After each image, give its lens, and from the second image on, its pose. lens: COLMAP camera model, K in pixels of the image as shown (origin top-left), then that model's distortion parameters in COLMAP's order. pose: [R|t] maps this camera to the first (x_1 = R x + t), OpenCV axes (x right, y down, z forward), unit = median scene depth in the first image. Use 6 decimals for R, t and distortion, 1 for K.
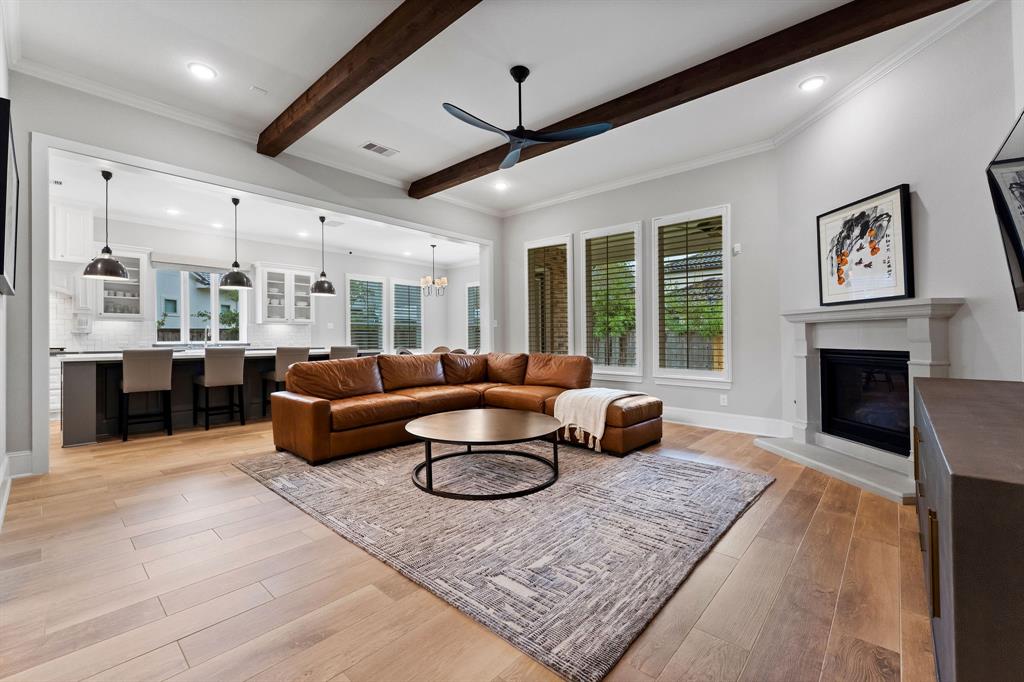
lens RADIAL K [[421.5, 0, 517.2], [0, 421.5, 334.8], [0, 0, 1]] dist [-0.008511, -0.000157]
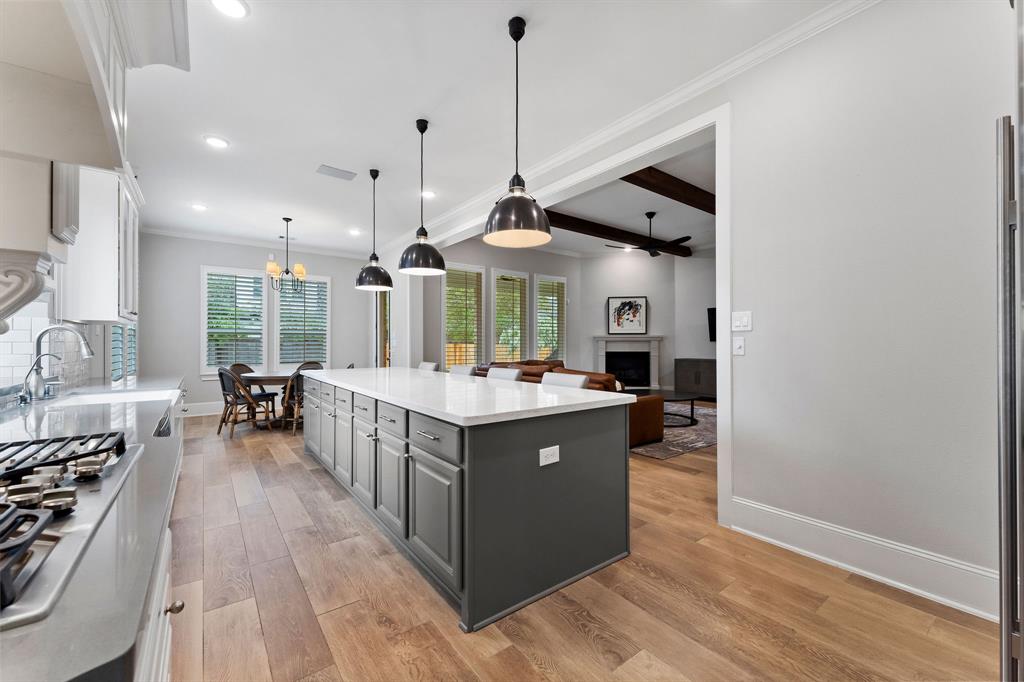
lens RADIAL K [[407.7, 0, 512.0], [0, 407.7, 341.0], [0, 0, 1]] dist [0.000363, 0.000067]
pose [[0.203299, 0.003940, 0.979109, -1.916873], [-0.005783, 0.999979, -0.002824, -0.021289], [-0.979100, -0.005088, 0.203317, 1.198139]]
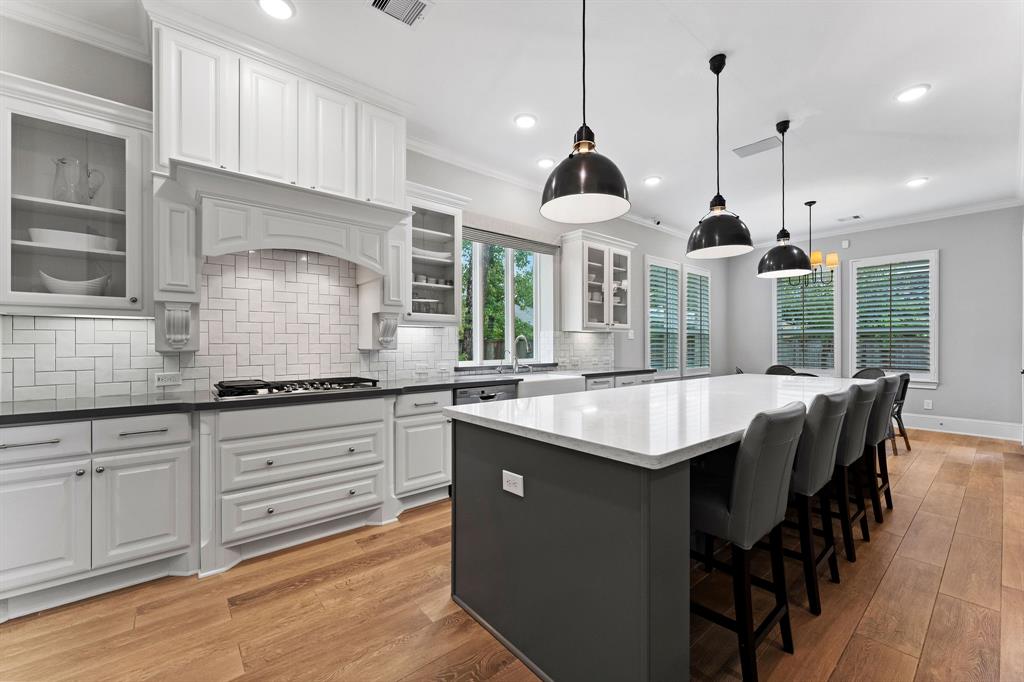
lens RADIAL K [[410.7, 0, 511.6], [0, 410.7, 344.9], [0, 0, 1]] dist [-0.001054, 0.000013]
pose [[0.988492, -0.001594, -0.151265, -1.313548], [0.002851, 0.999963, 0.008097, -0.024496], [0.151247, -0.008435, 0.988460, 0.822166]]
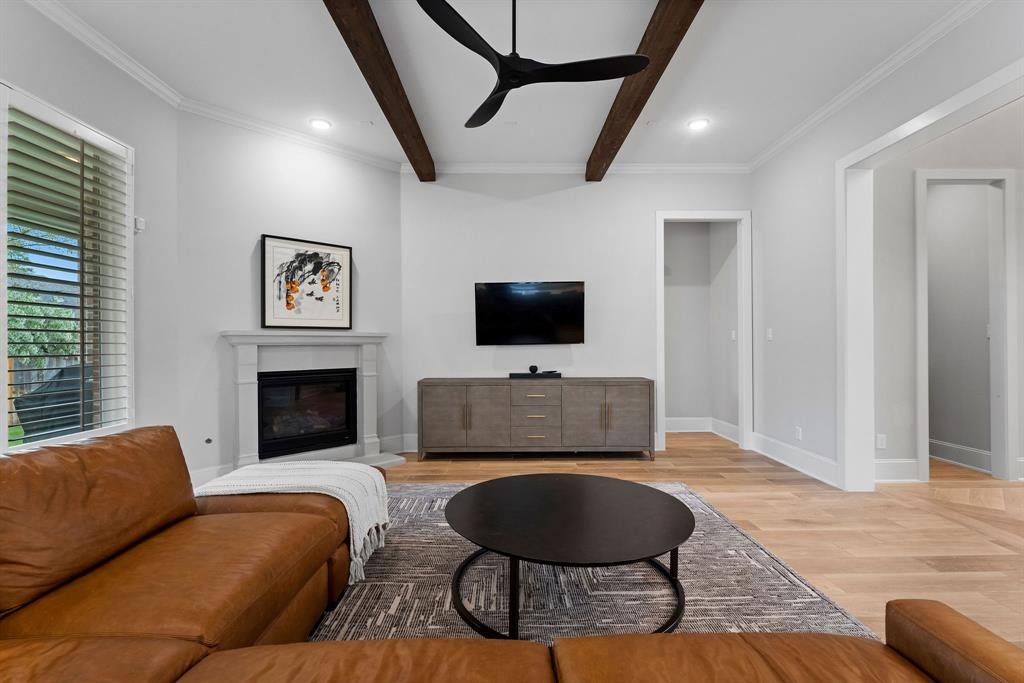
lens RADIAL K [[468.5, 0, 513.7], [0, 468.5, 343.4], [0, 0, 1]] dist [-0.000489, -0.000128]
pose [[-0.664681, 0.002228, 0.747124, -0.522533], [-0.000332, 0.999995, -0.003278, -0.033226], [-0.747127, -0.002427, -0.664677, 1.443481]]
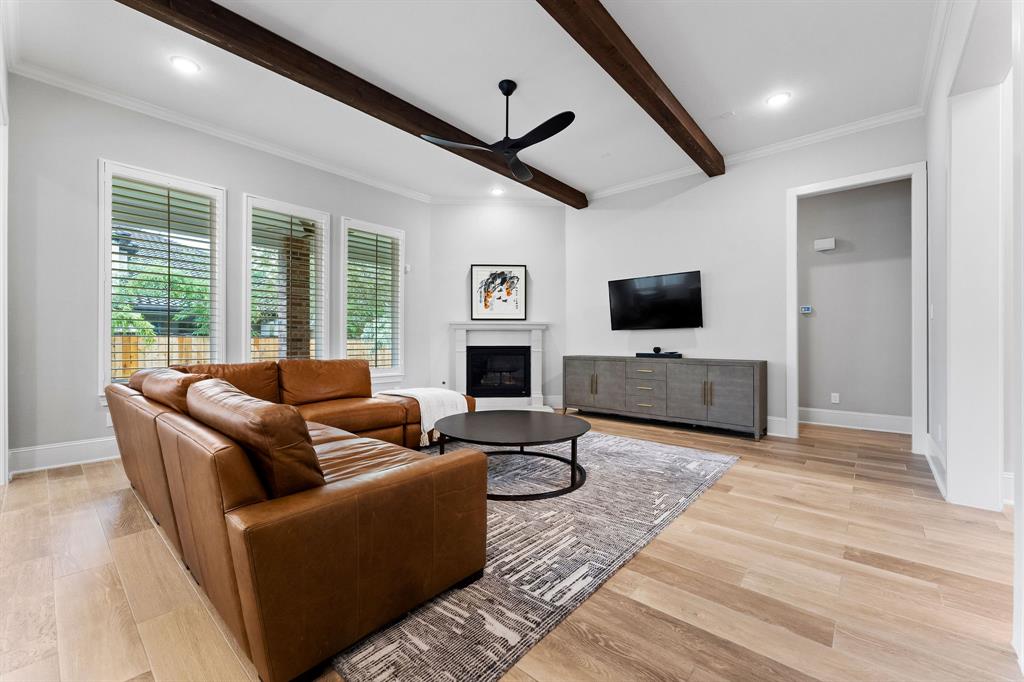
lens RADIAL K [[411.5, 0, 512.0], [0, 411.5, 341.0], [0, 0, 1]] dist [-0.000380, 0.000023]
pose [[0.000134, 0.001799, 0.999998, -0.983854], [-0.007250, 0.999972, -0.001798, 0.016961], [-0.999974, -0.007250, 0.000147, 0.945205]]
